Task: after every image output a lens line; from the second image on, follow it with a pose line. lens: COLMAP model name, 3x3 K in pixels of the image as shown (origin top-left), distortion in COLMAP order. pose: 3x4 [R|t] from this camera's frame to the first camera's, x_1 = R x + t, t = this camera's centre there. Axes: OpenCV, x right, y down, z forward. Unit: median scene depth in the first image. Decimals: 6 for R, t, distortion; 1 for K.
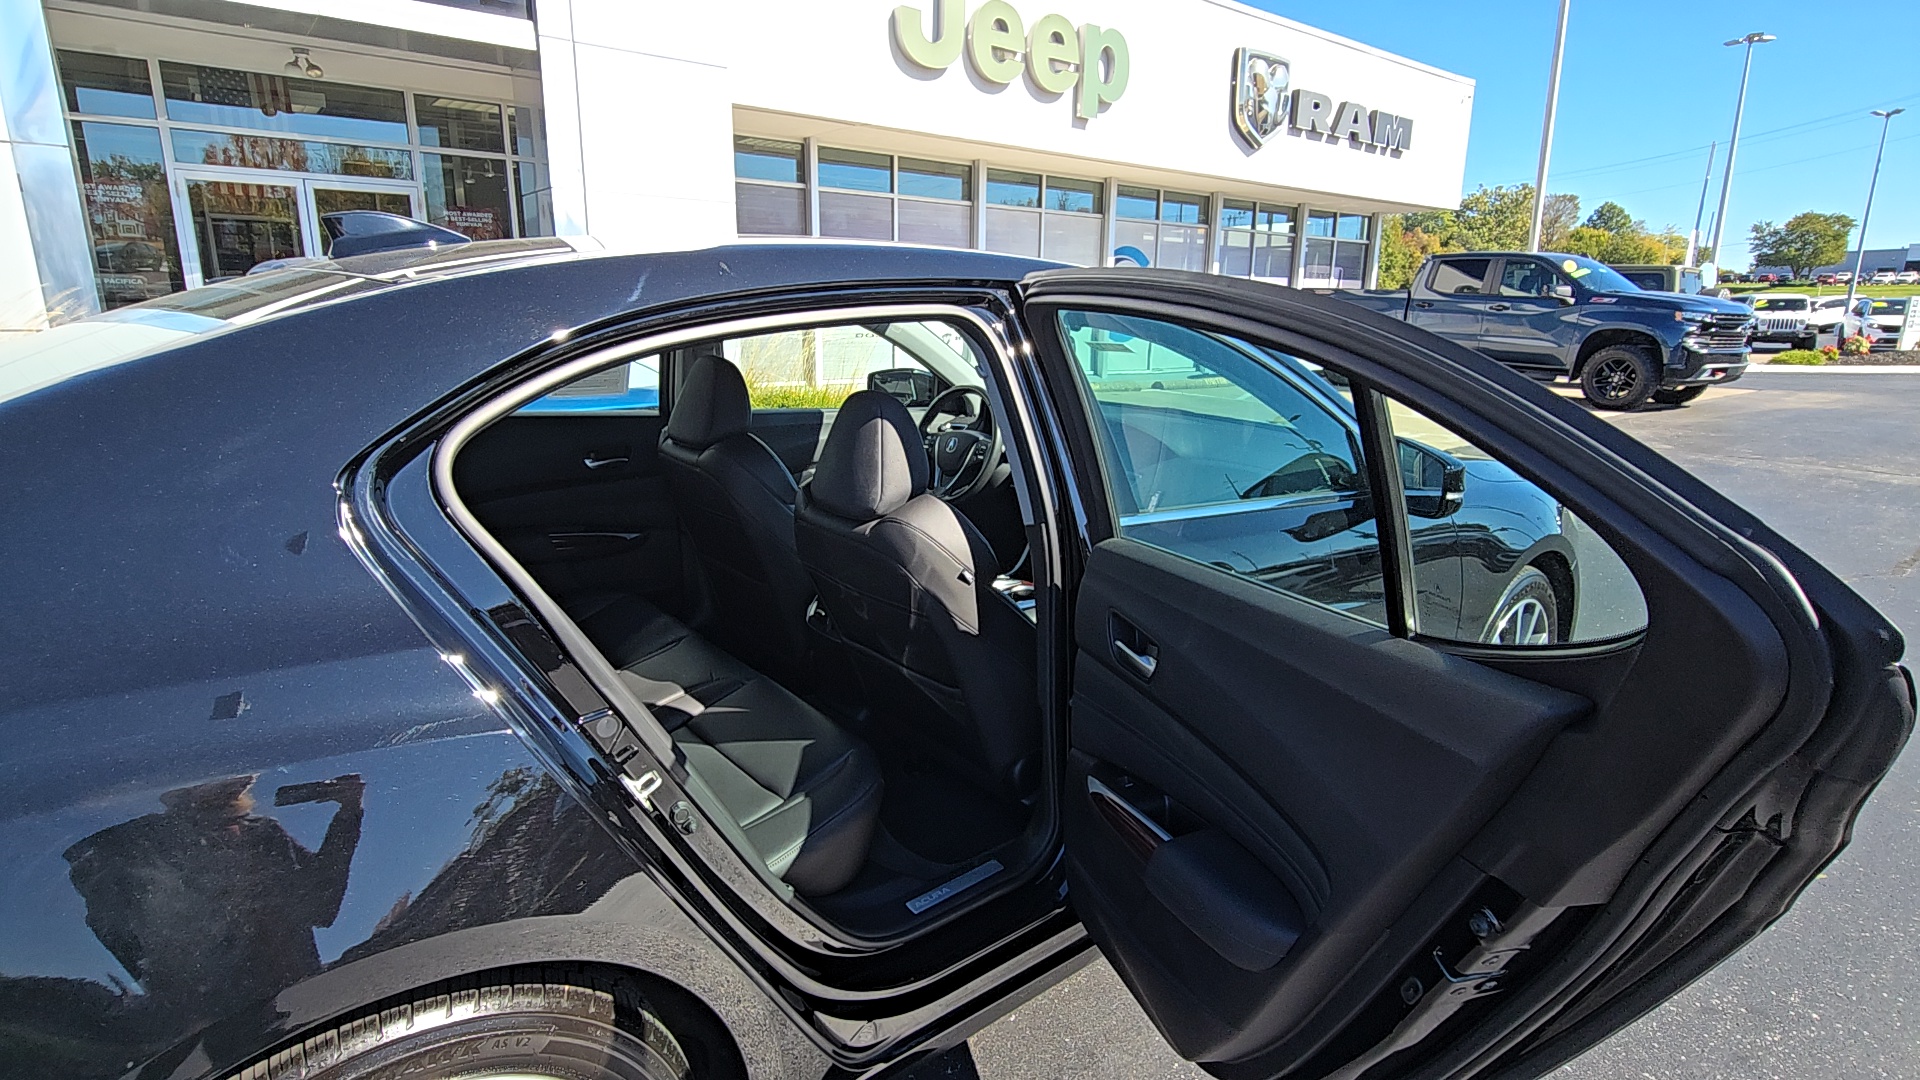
lens RADIAL K [[968.6, 0, 950.3], [0, 968.6, 542.9], [0, 0, 1]] dist [-0.000318, -0.000800]
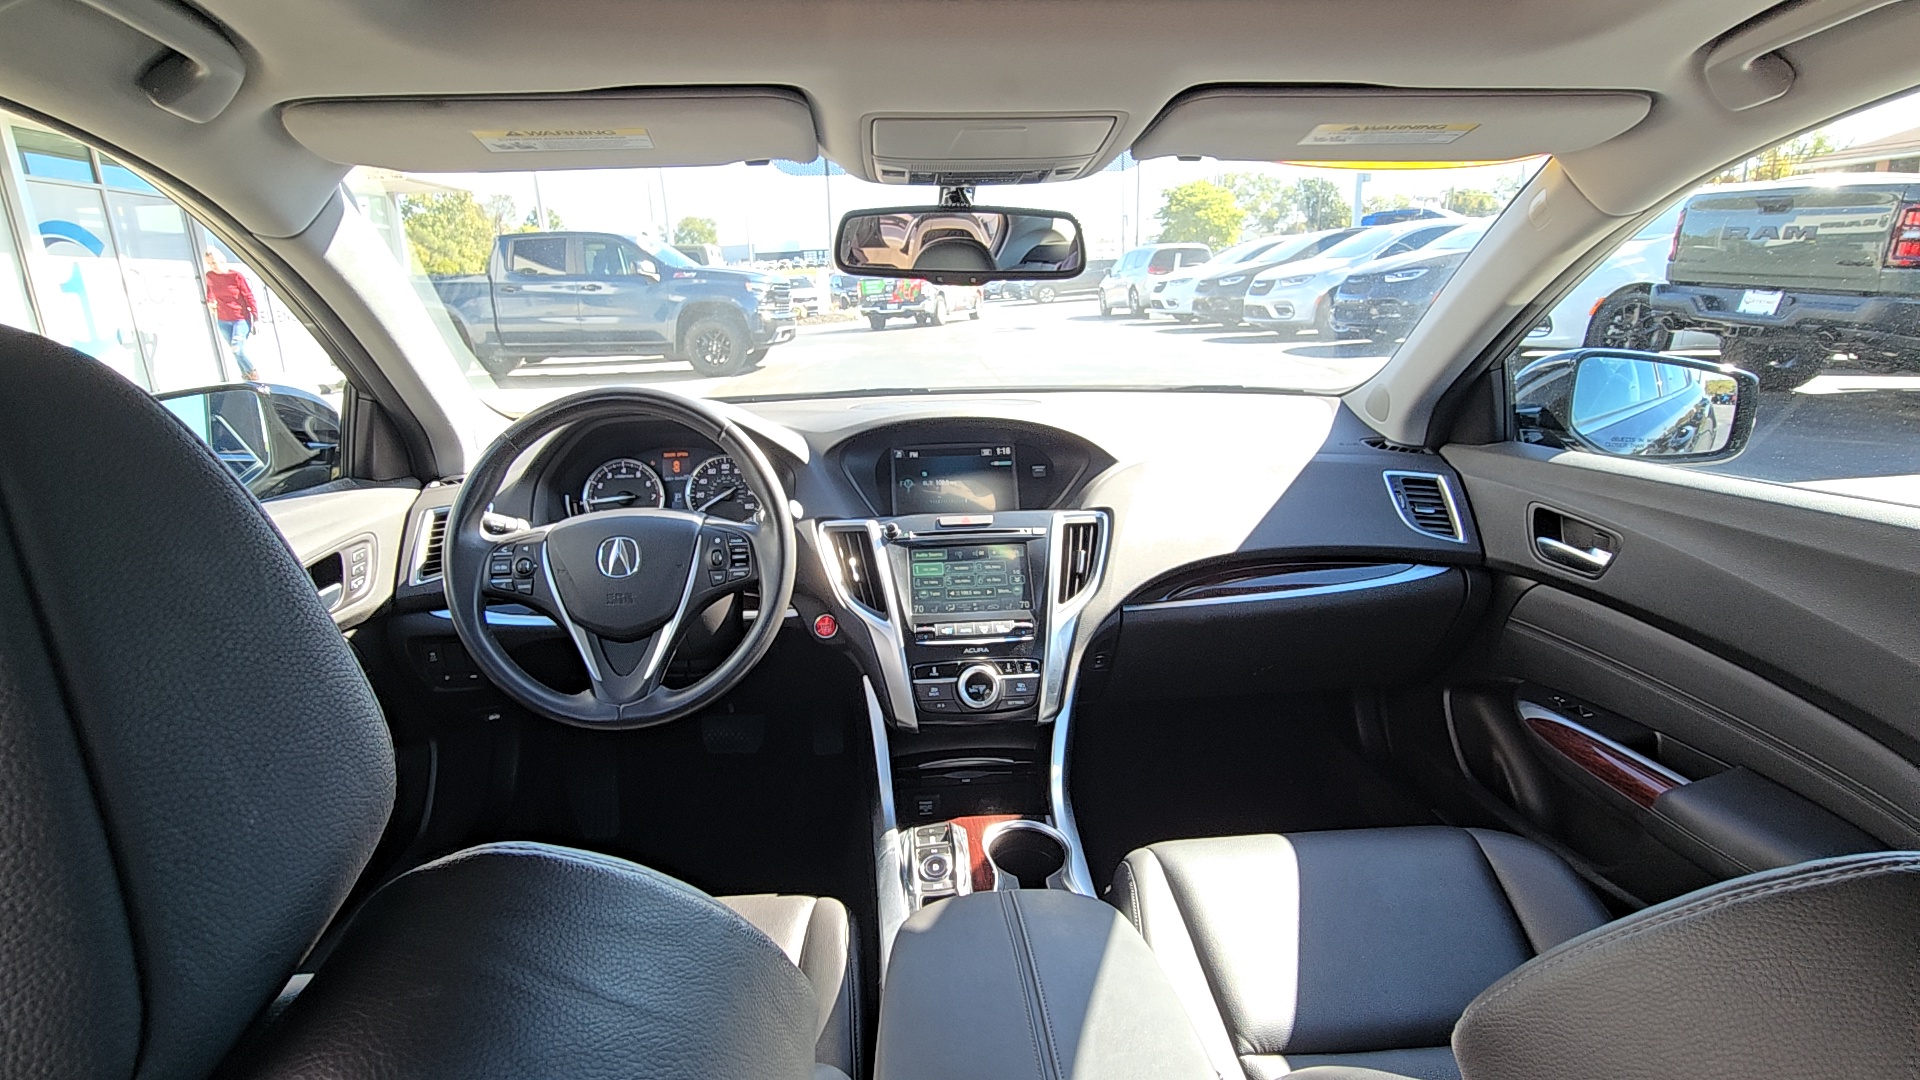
lens RADIAL K [[968.6, 0, 954.7], [0, 968.6, 536.3], [0, 0, 1]] dist [-0.000318, -0.000800]
pose [[0.569663, -0.239119, 0.786325, -0.046778], [0.243253, 0.962930, 0.116597, -0.024630], [-0.785056, 0.124855, 0.606711, 0.142636]]
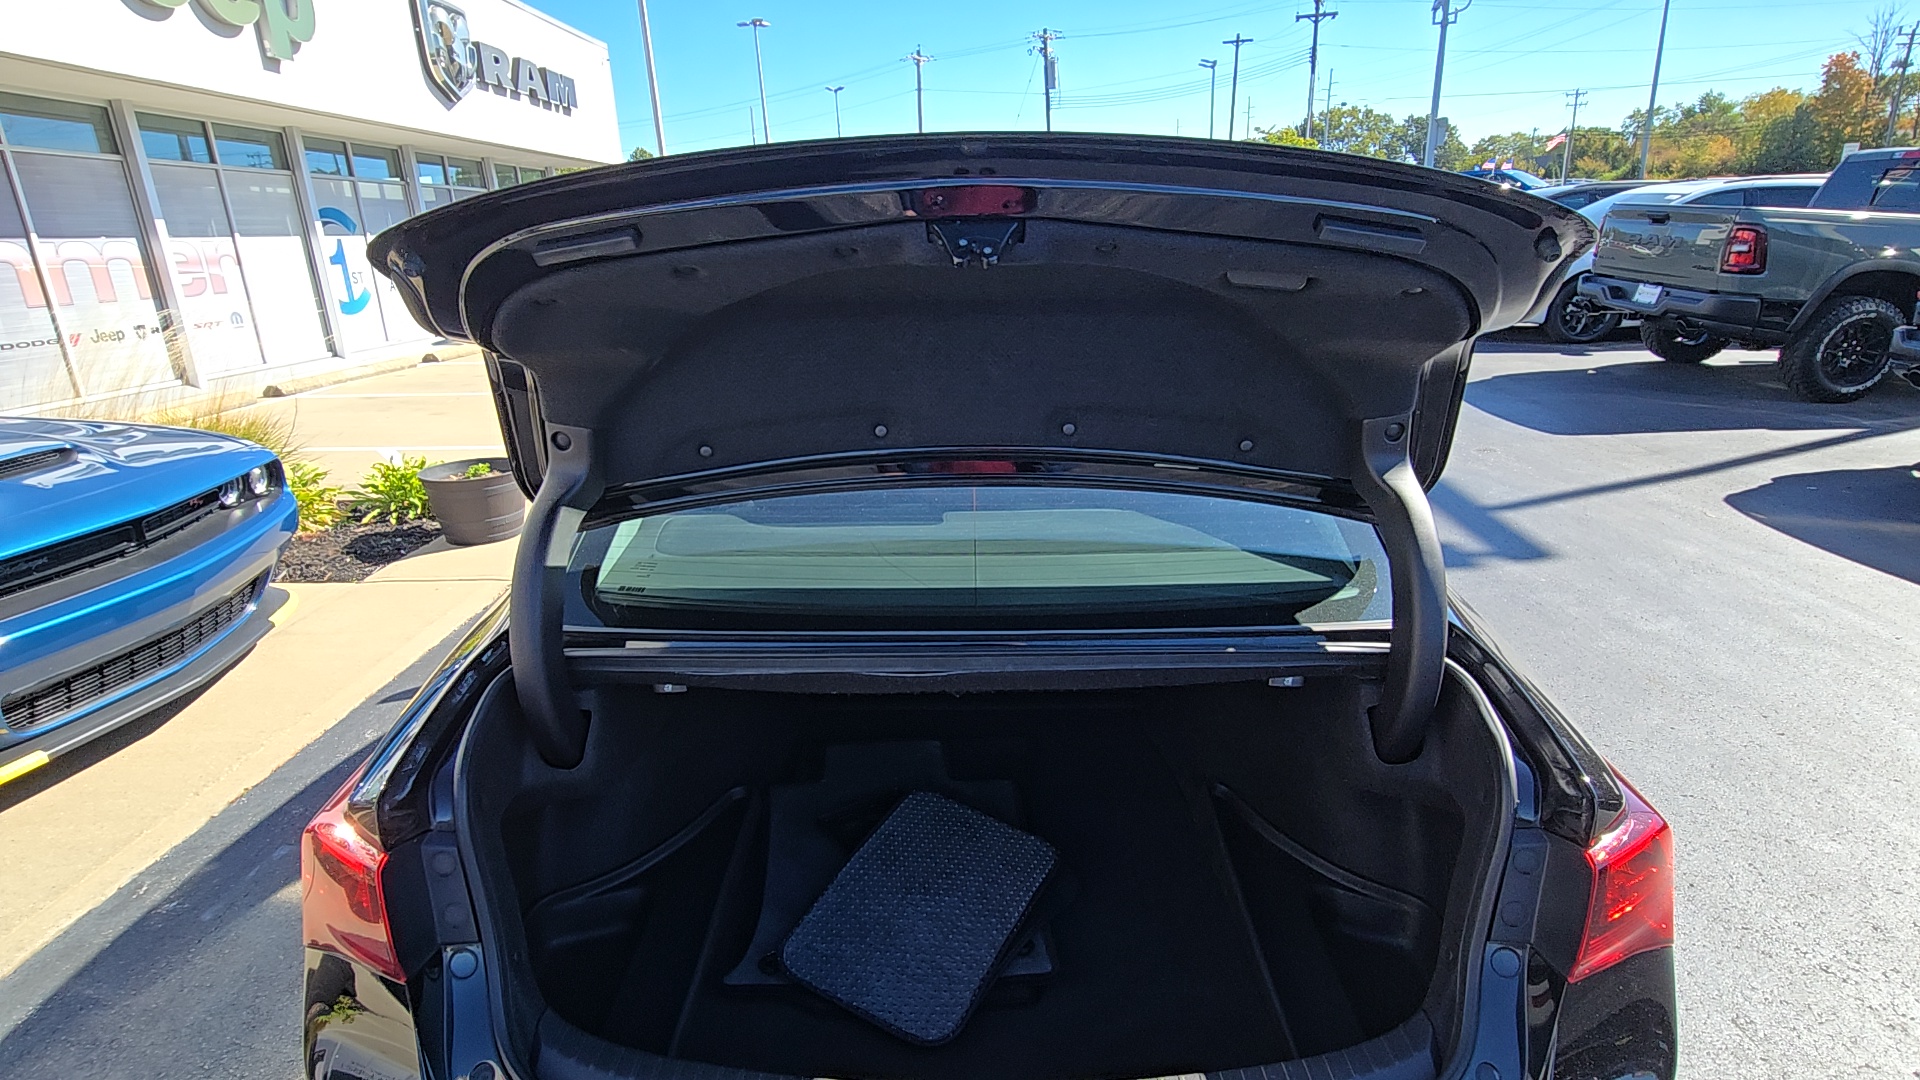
lens RADIAL K [[968.6, 0, 953.1], [0, 968.6, 543.8], [0, 0, 1]] dist [-0.000318, -0.000800]
pose [[0.642031, -0.268423, 0.718155, -0.179275], [0.227791, 0.961194, 0.155618, -0.026603], [-0.732057, 0.063677, 0.678260, 0.021869]]
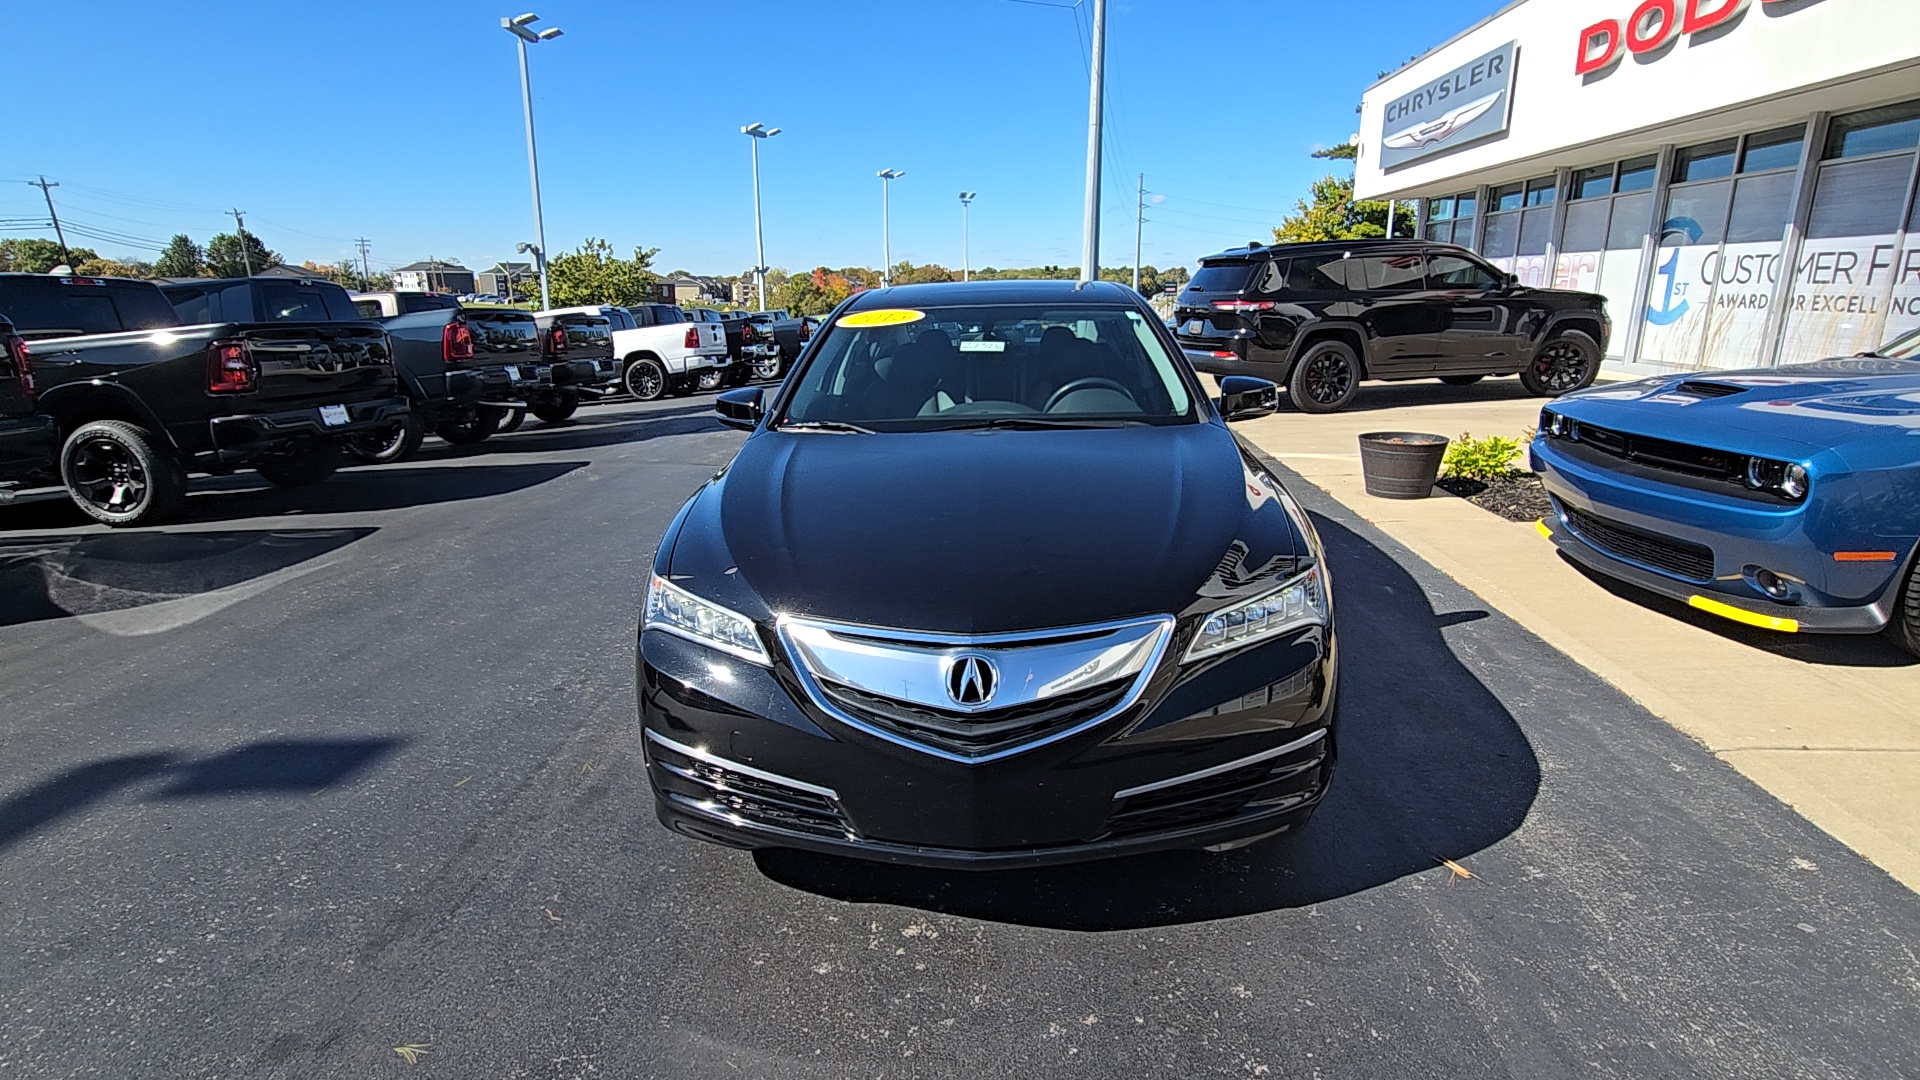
lens RADIAL K [[968.6, 0, 947.1], [0, 968.6, 545.8], [0, 0, 1]] dist [-0.000318, -0.000800]
pose [[-0.677529, 0.178103, -0.713606, 1.543763], [-0.184249, 0.898201, 0.399109, -0.293317], [0.712045, 0.401889, -0.575741, 1.273661]]
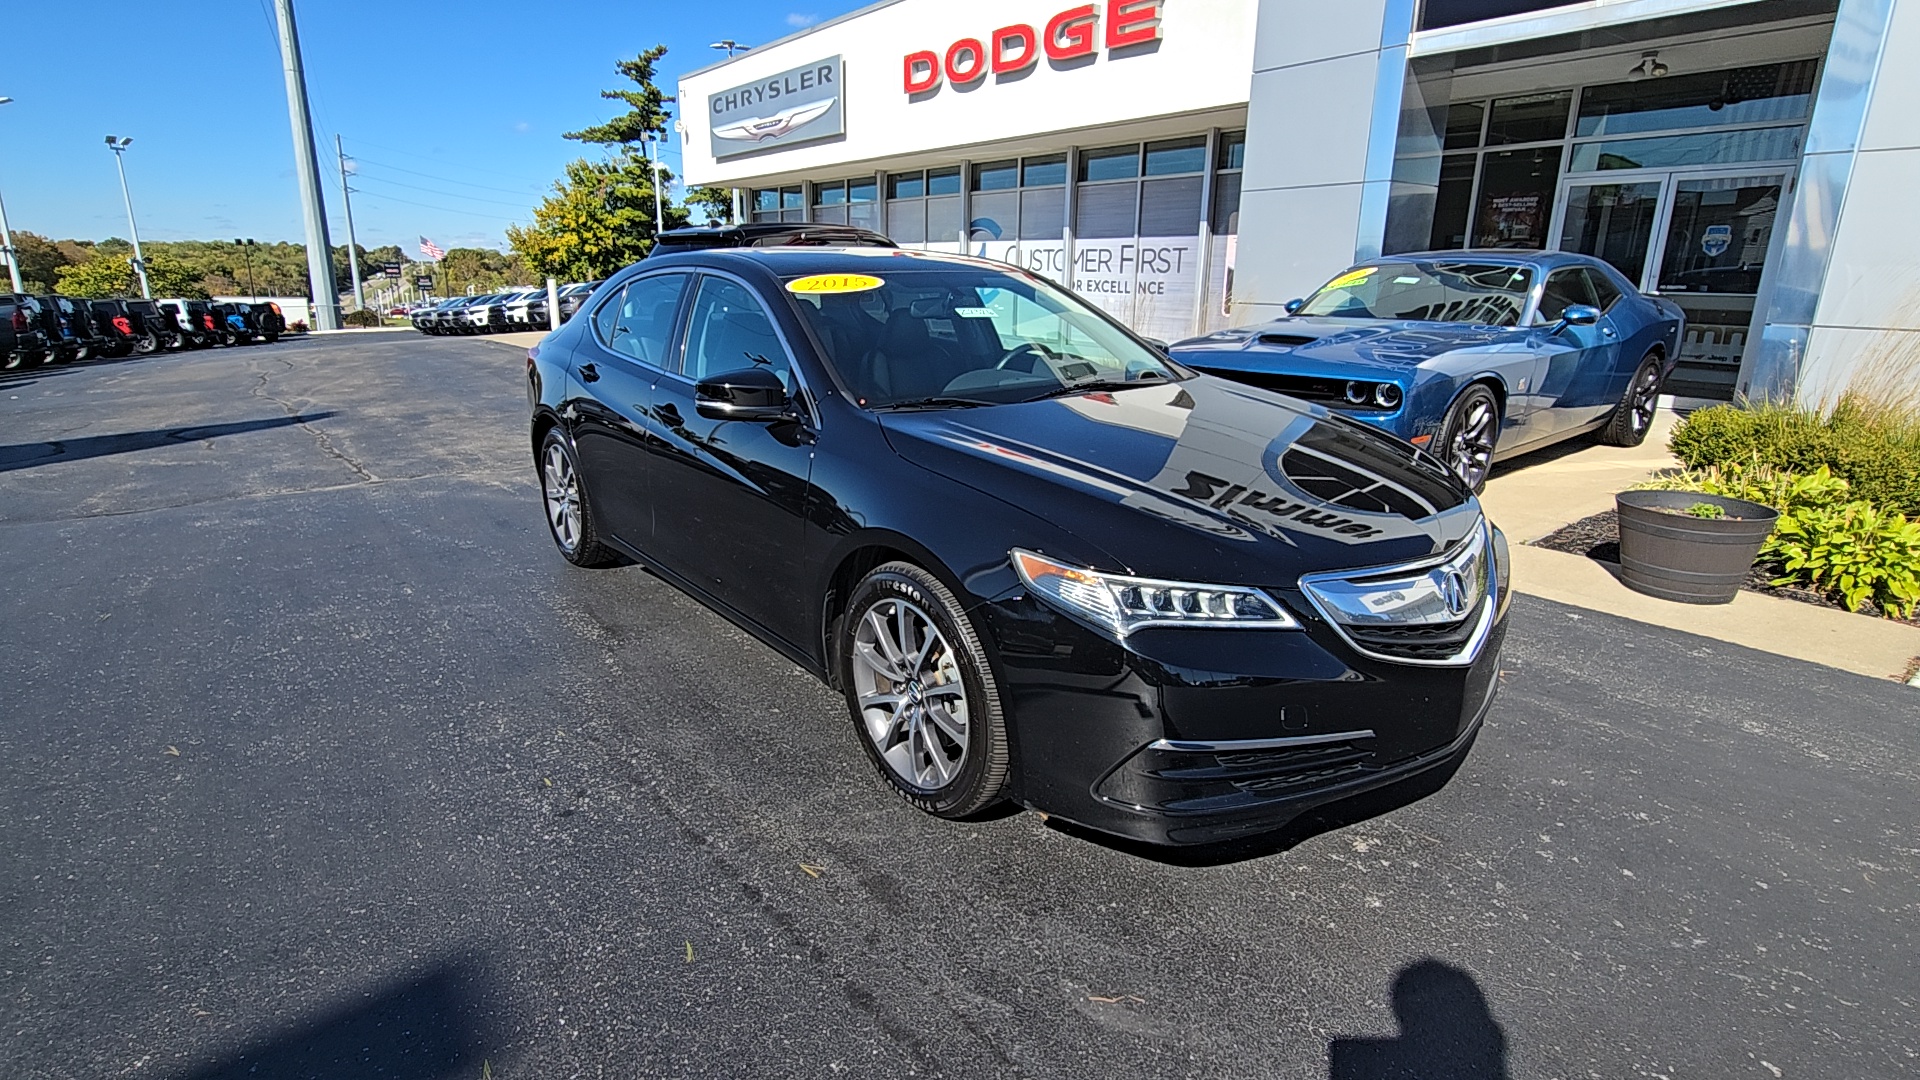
lens RADIAL K [[968.6, 0, 947.2], [0, 968.6, 549.8], [0, 0, 1]] dist [-0.000318, -0.000800]
pose [[-0.013066, 0.258295, -0.965978, 1.606630], [-0.255494, 0.933129, 0.252968, -0.239030], [0.966722, 0.250107, 0.053800, 1.086972]]
